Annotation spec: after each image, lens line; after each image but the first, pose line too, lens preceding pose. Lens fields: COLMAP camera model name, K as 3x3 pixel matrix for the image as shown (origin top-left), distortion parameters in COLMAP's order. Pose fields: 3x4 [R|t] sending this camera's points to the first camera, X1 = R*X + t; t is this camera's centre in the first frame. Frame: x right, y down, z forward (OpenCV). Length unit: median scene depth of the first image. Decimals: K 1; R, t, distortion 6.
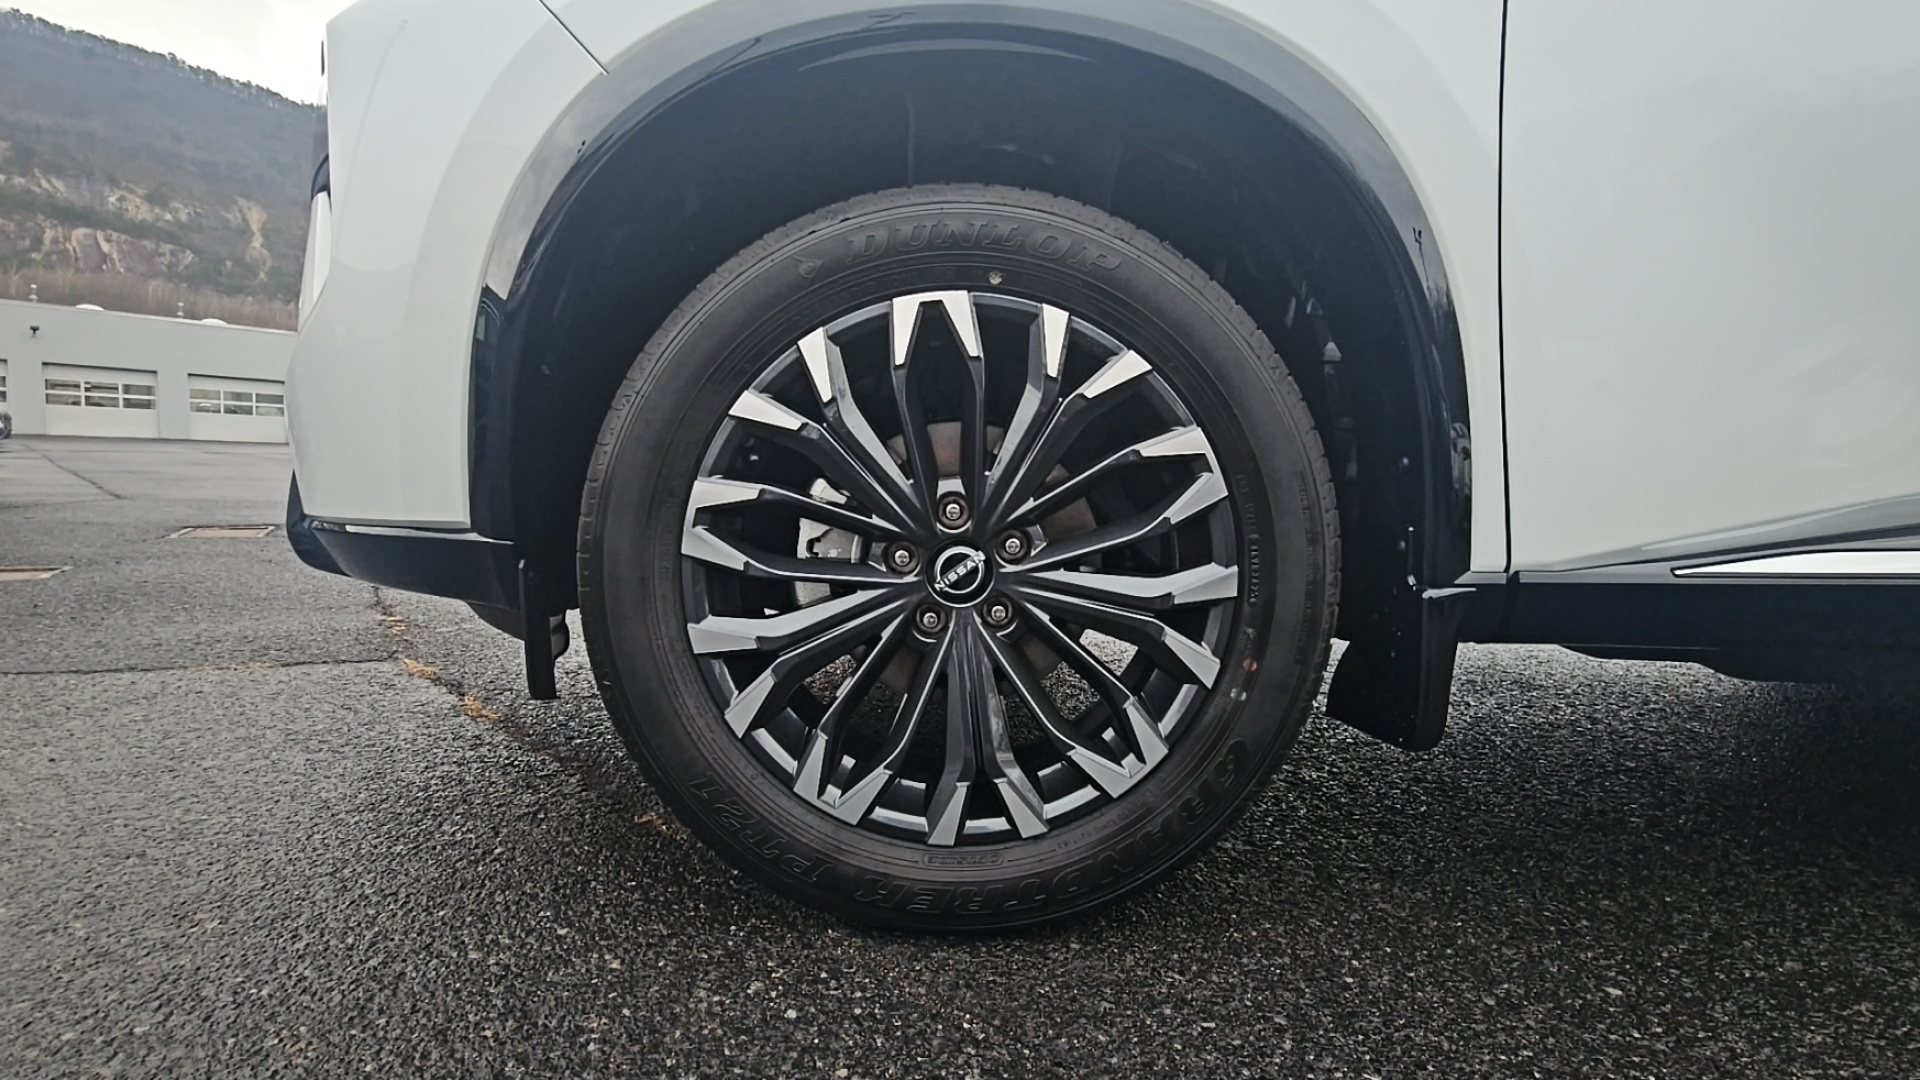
lens RADIAL K [[857.5, 0, 963.3], [0, 857.5, 533.0], [0, 0, 1]] dist [0.015952, -0.011444]
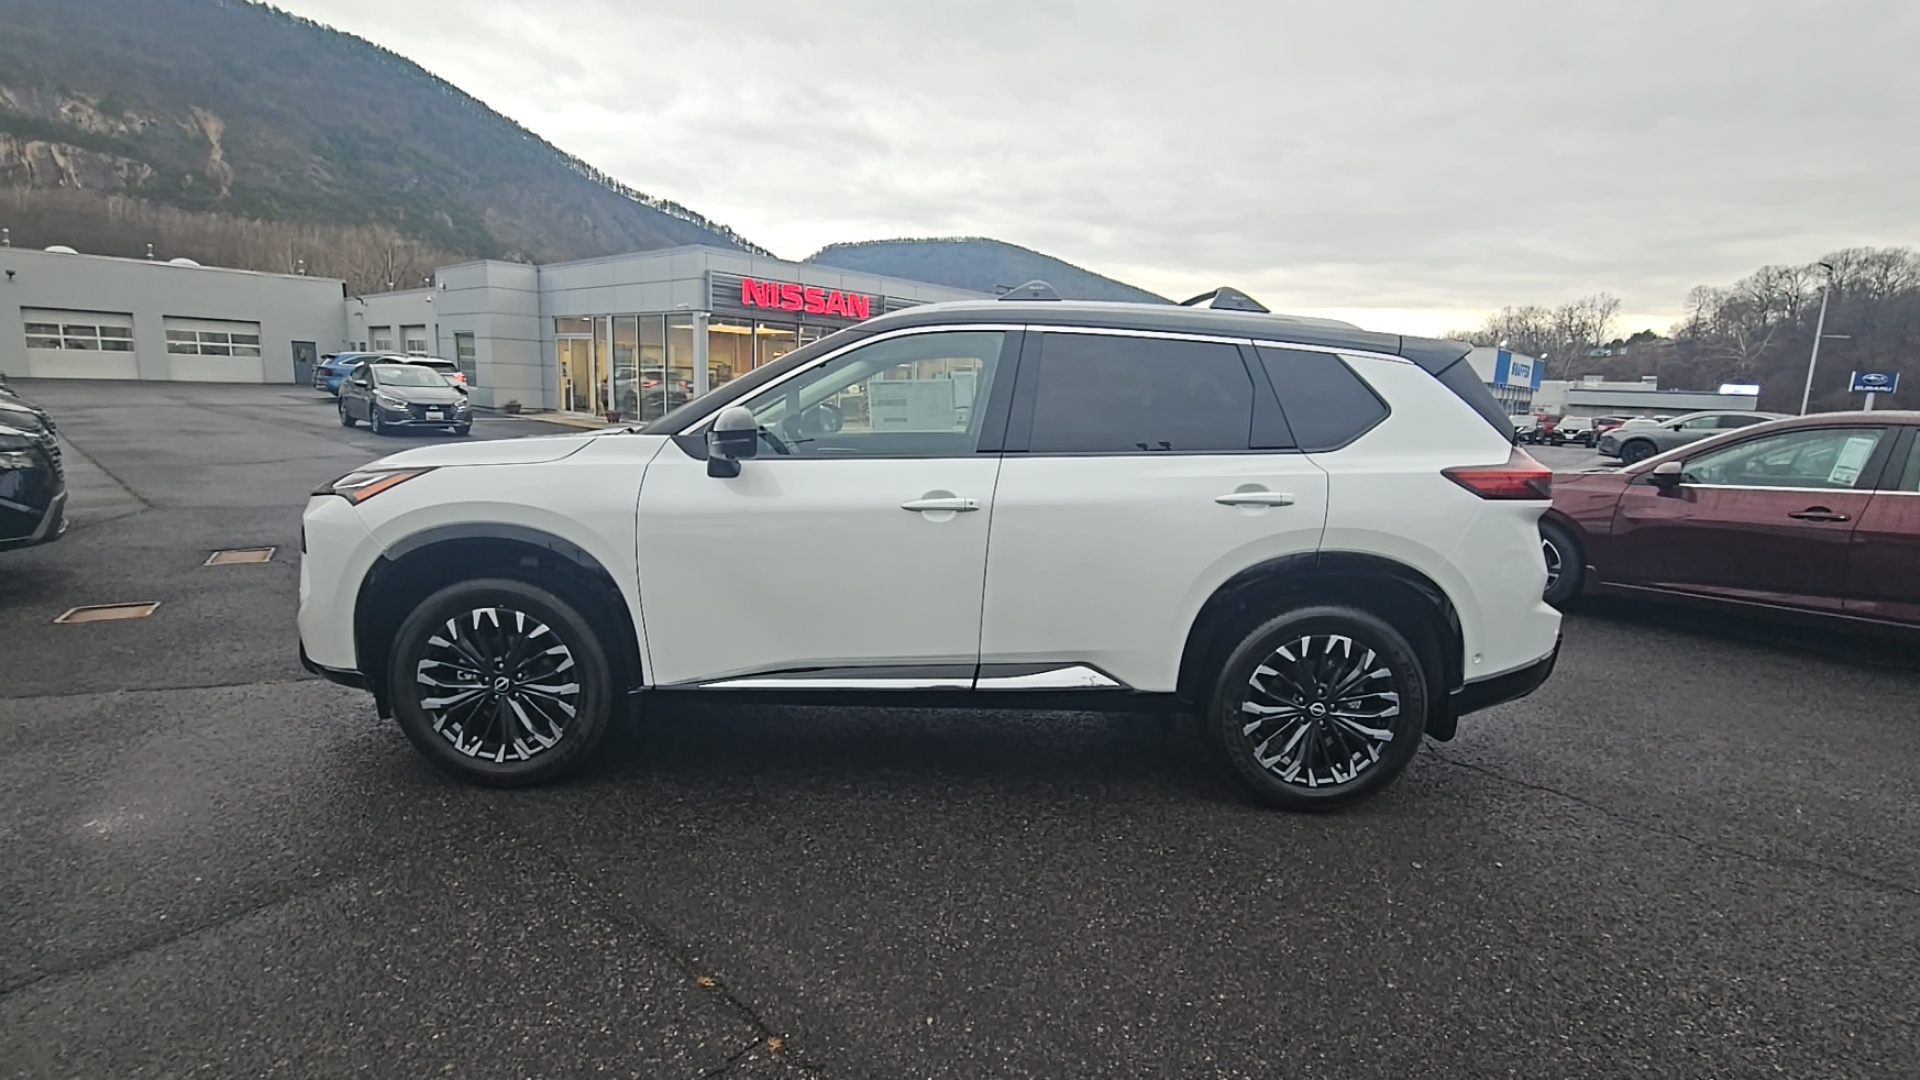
lens RADIAL K [[857.5, 0, 955.2], [0, 857.5, 530.3], [0, 0, 1]] dist [0.015952, -0.011444]
pose [[0.999982, -0.000240, 0.006039, 1.795822], [-0.000277, 0.996352, 0.085339, -0.866671], [-0.006038, -0.085340, 0.996334, -2.393060]]
